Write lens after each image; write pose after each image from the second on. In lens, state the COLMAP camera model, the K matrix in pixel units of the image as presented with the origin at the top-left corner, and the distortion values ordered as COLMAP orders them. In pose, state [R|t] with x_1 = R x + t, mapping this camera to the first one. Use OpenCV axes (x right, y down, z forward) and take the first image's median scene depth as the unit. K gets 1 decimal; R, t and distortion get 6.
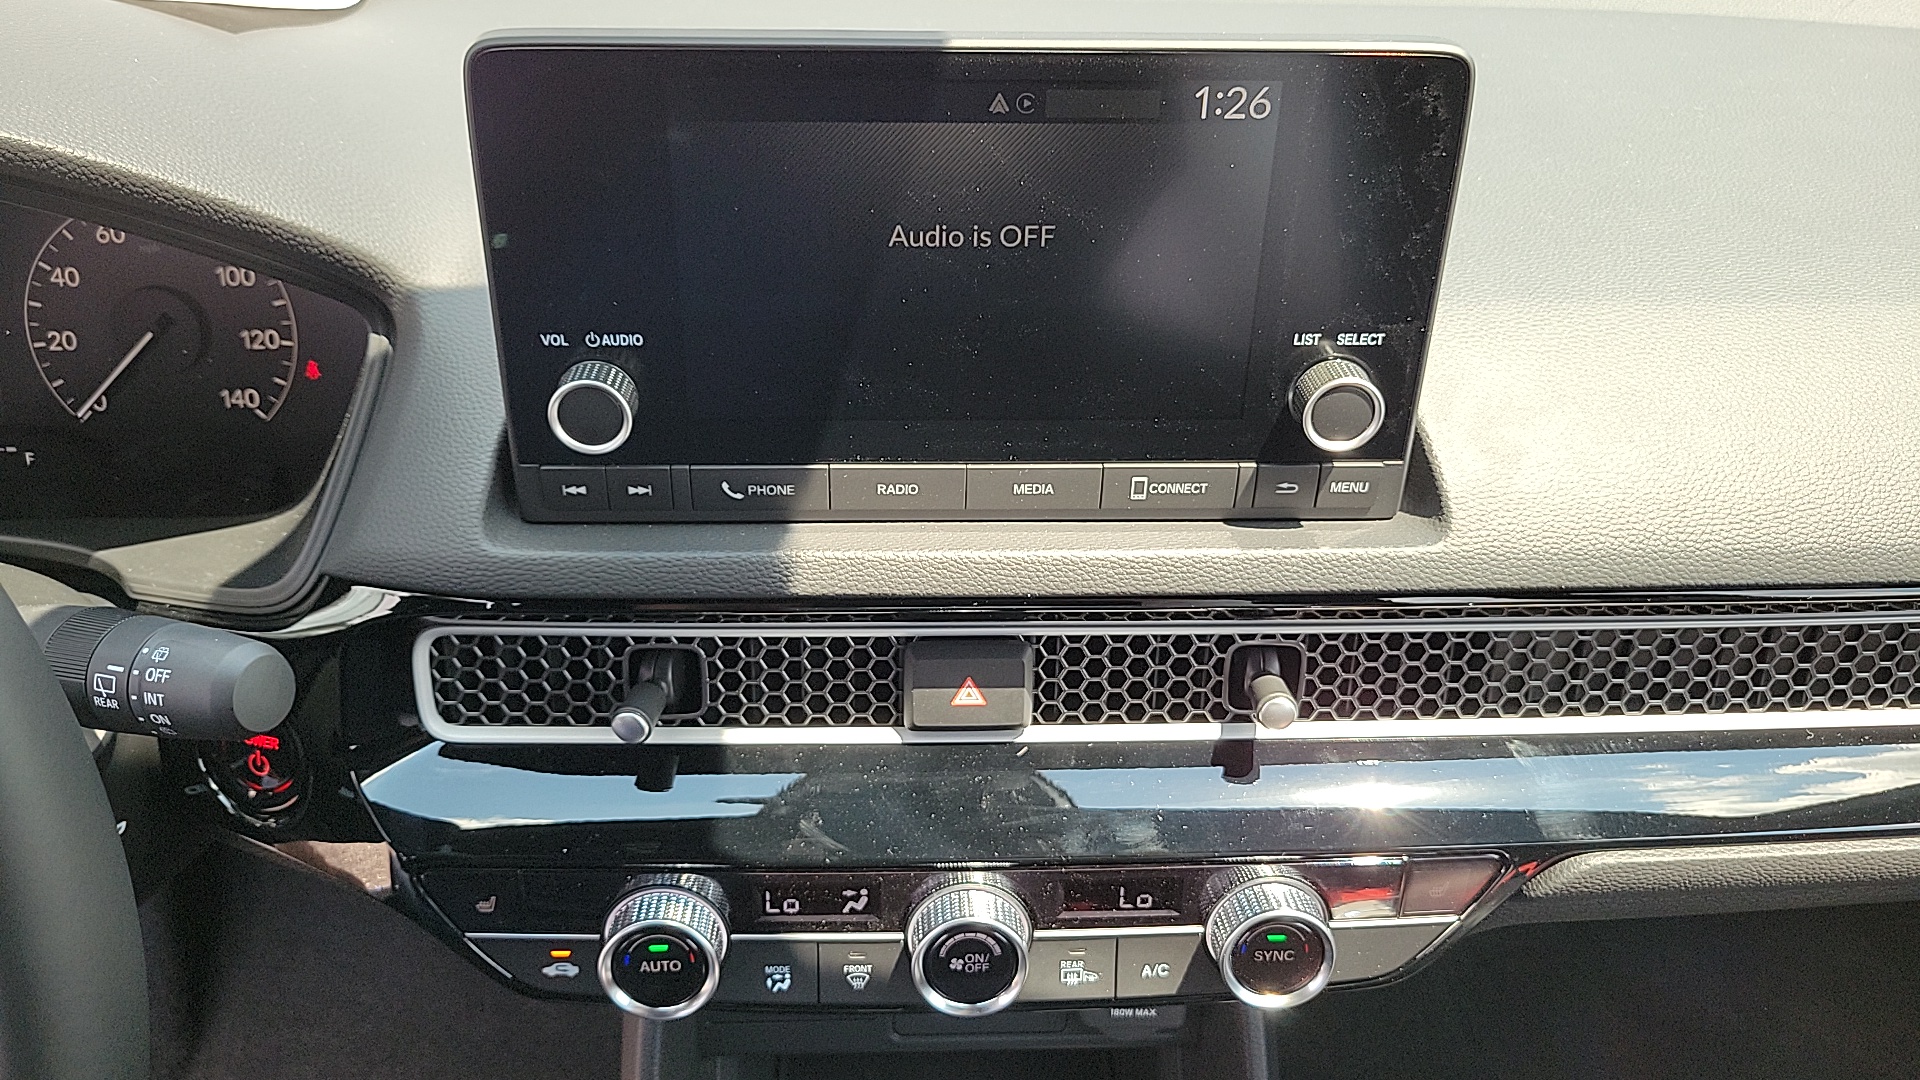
lens RADIAL K [[1484.8, 0, 934.3], [0, 1484.8, 526.2], [0, 0, 1]] dist [0.010230, -0.002678]
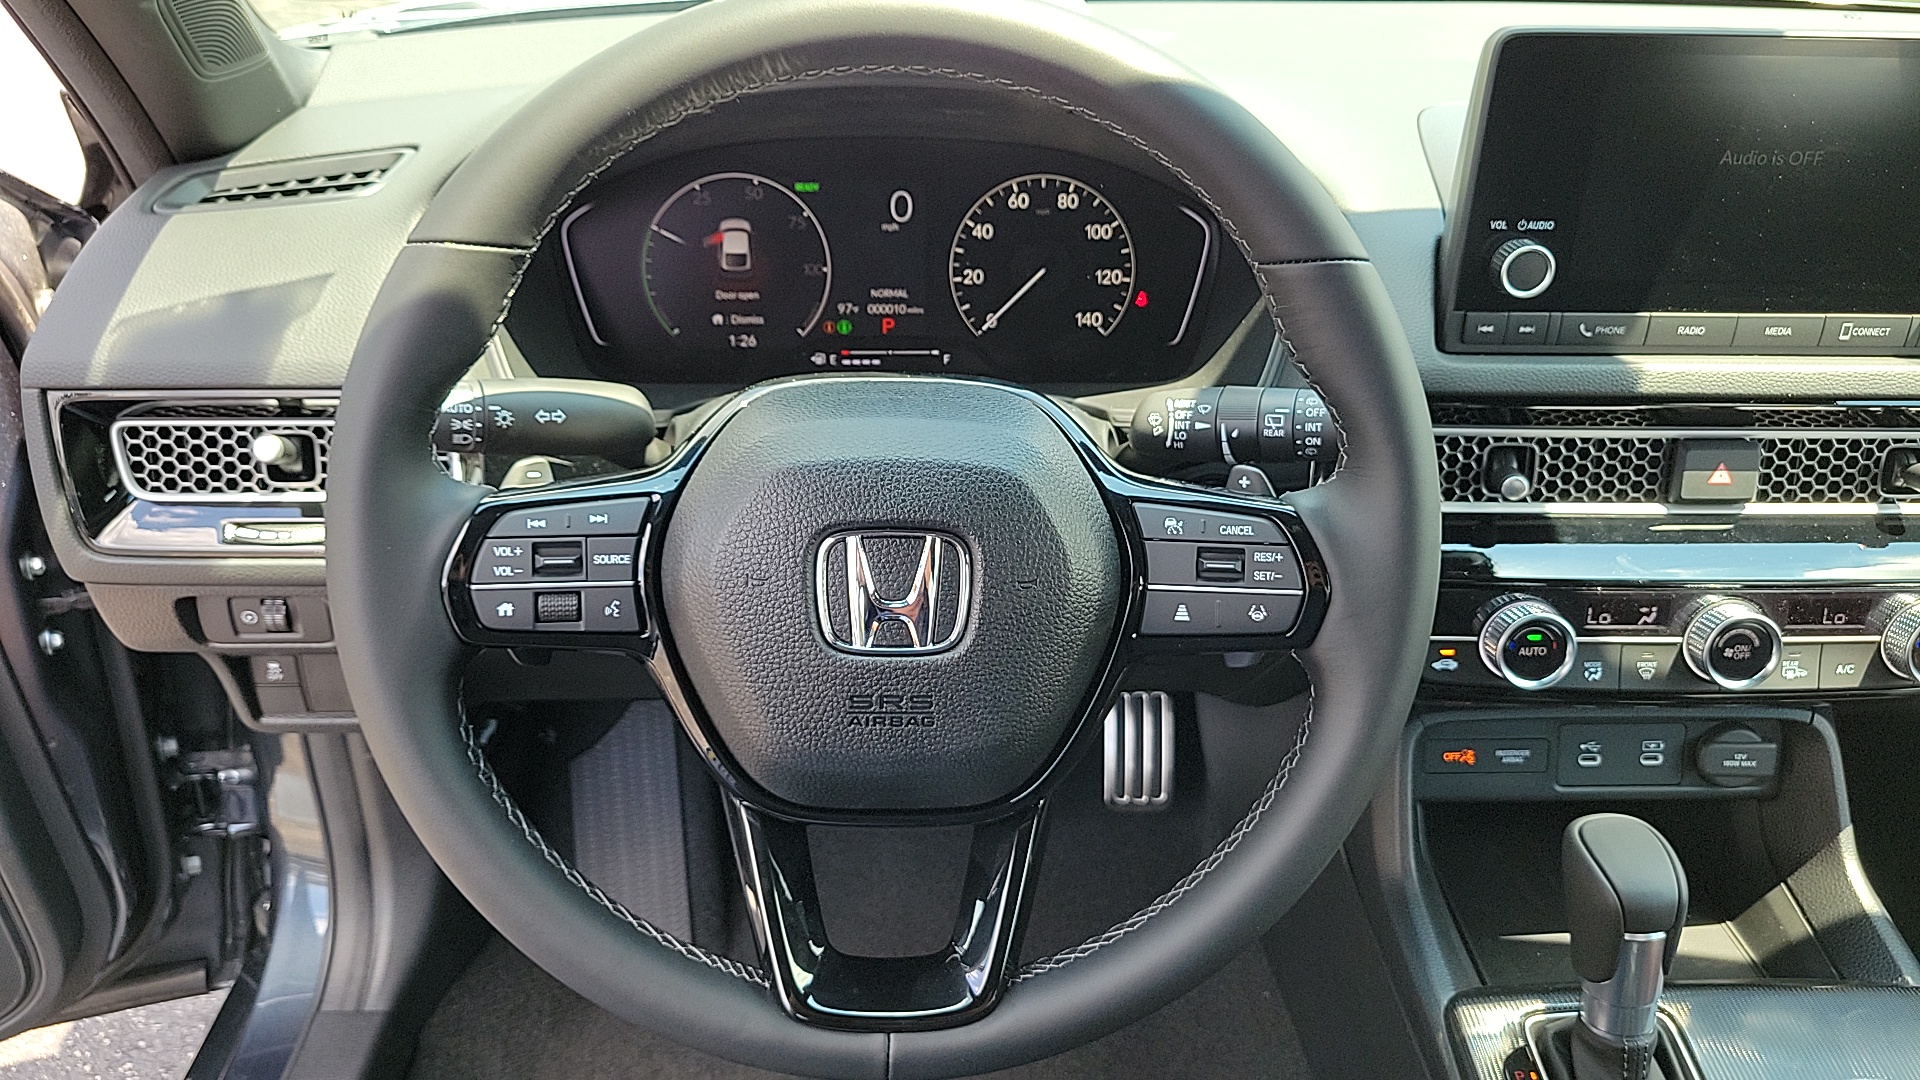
lens RADIAL K [[1475.0, 0, 960.5], [0, 1475.0, 525.9], [0, 0, 1]] dist [0.012676, 0.003353]
pose [[0.999917, 0.001394, 0.012796, -0.753053], [-0.000078, 0.994753, -0.102304, 0.313341], [-0.012872, 0.102294, 0.994671, -0.460348]]
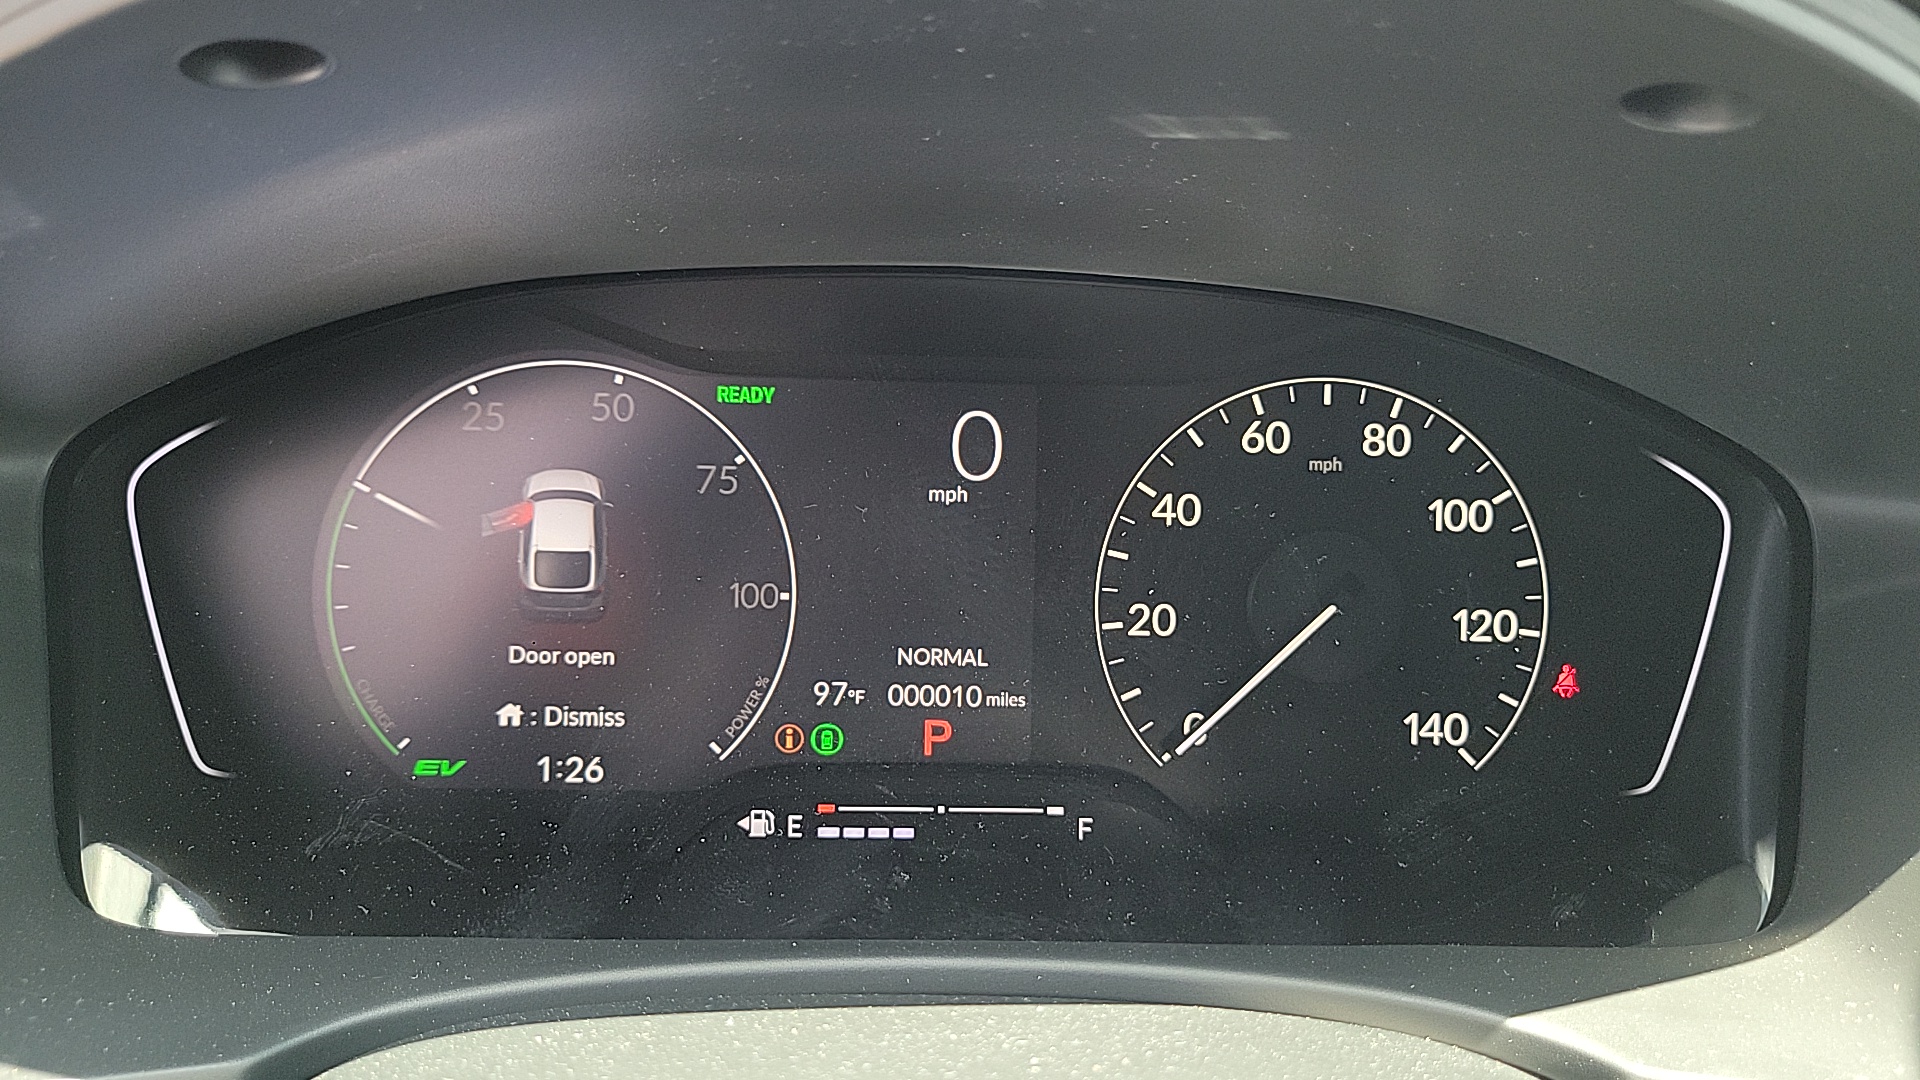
lens RADIAL K [[1475.0, 0, 960.5], [0, 1475.0, 525.9], [0, 0, 1]] dist [0.012676, 0.003353]
pose [[0.999767, 0.021591, -0.000202, -0.806938], [-0.020875, 0.964127, -0.264621, -0.009661], [-0.005519, 0.264563, 0.964353, 0.544220]]
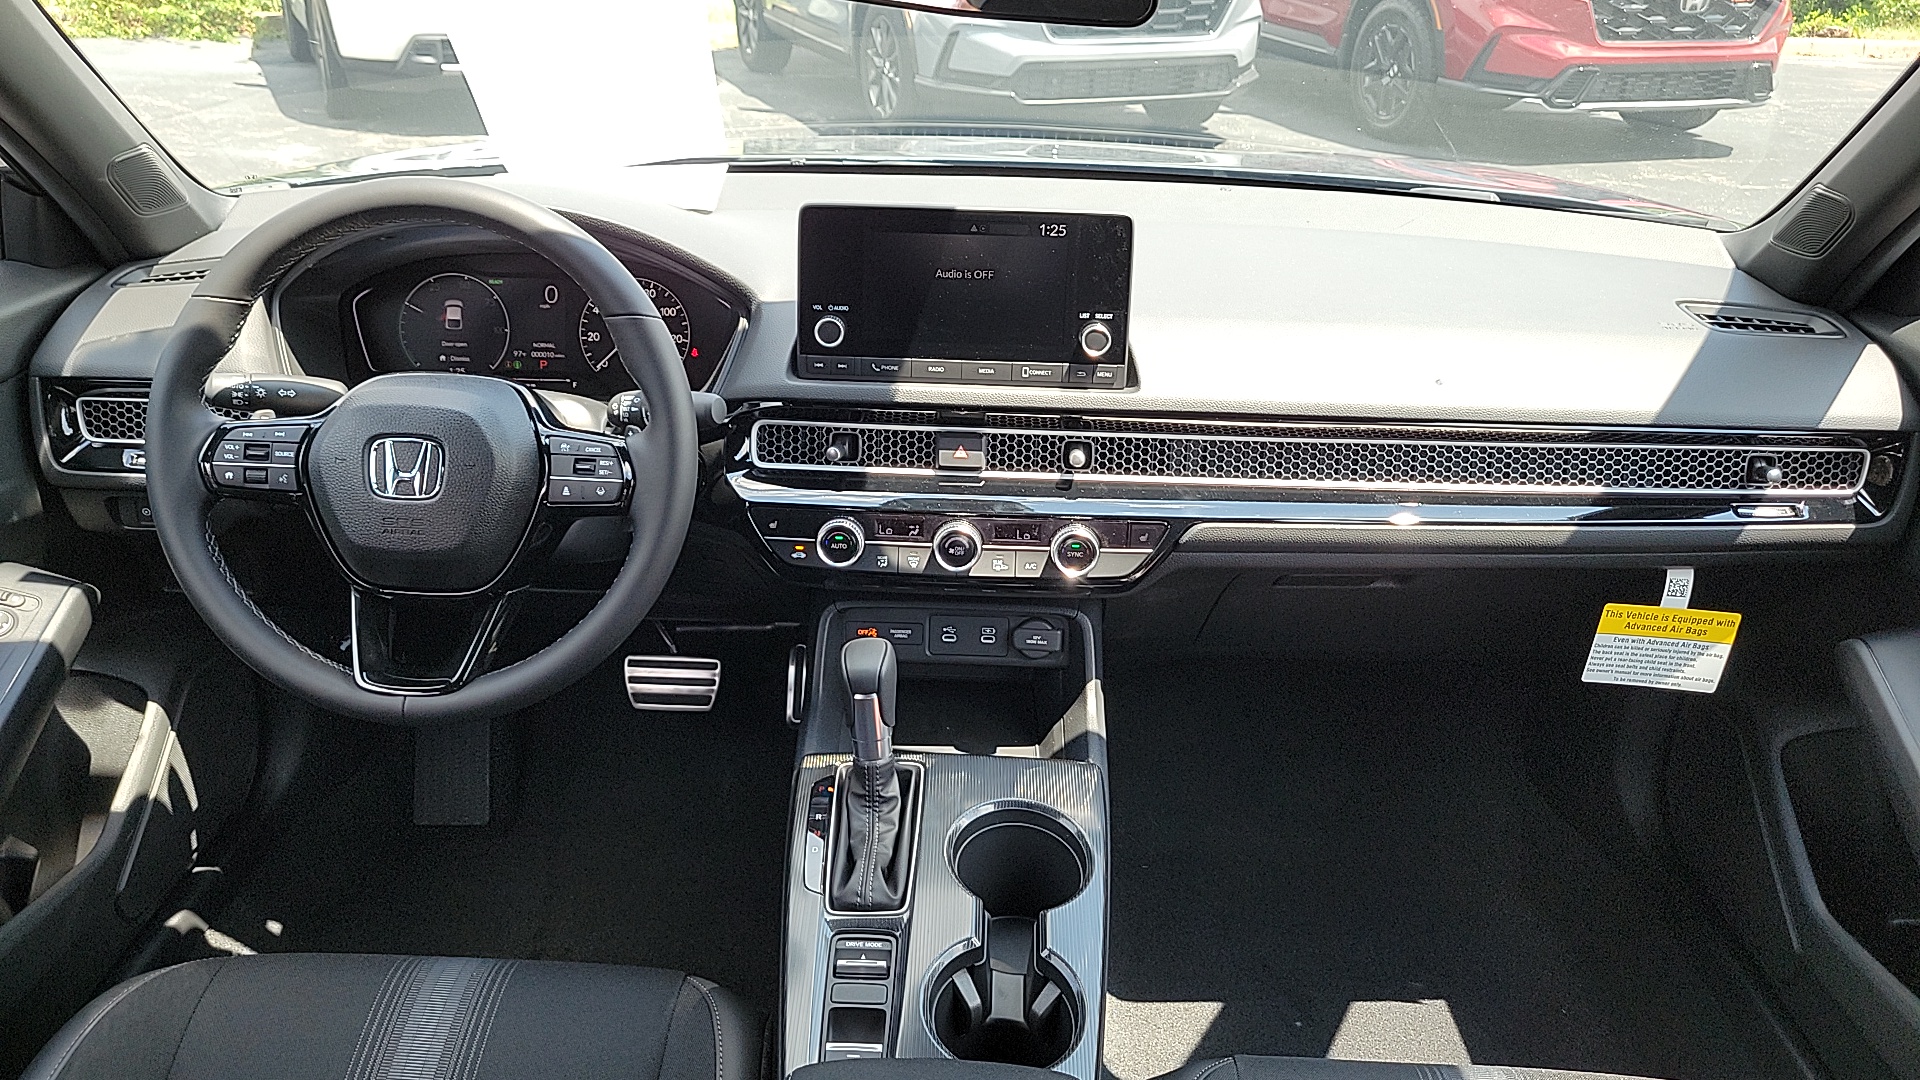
lens RADIAL K [[1450.9, 0, 931.2], [0, 1450.9, 519.3], [0, 0, 1]] dist [0.028259, -0.004121]
pose [[0.997603, 0.032439, -0.061117, 0.129884], [-0.042969, 0.982774, -0.179748, 0.683578], [0.054233, 0.181943, 0.981812, -1.474141]]
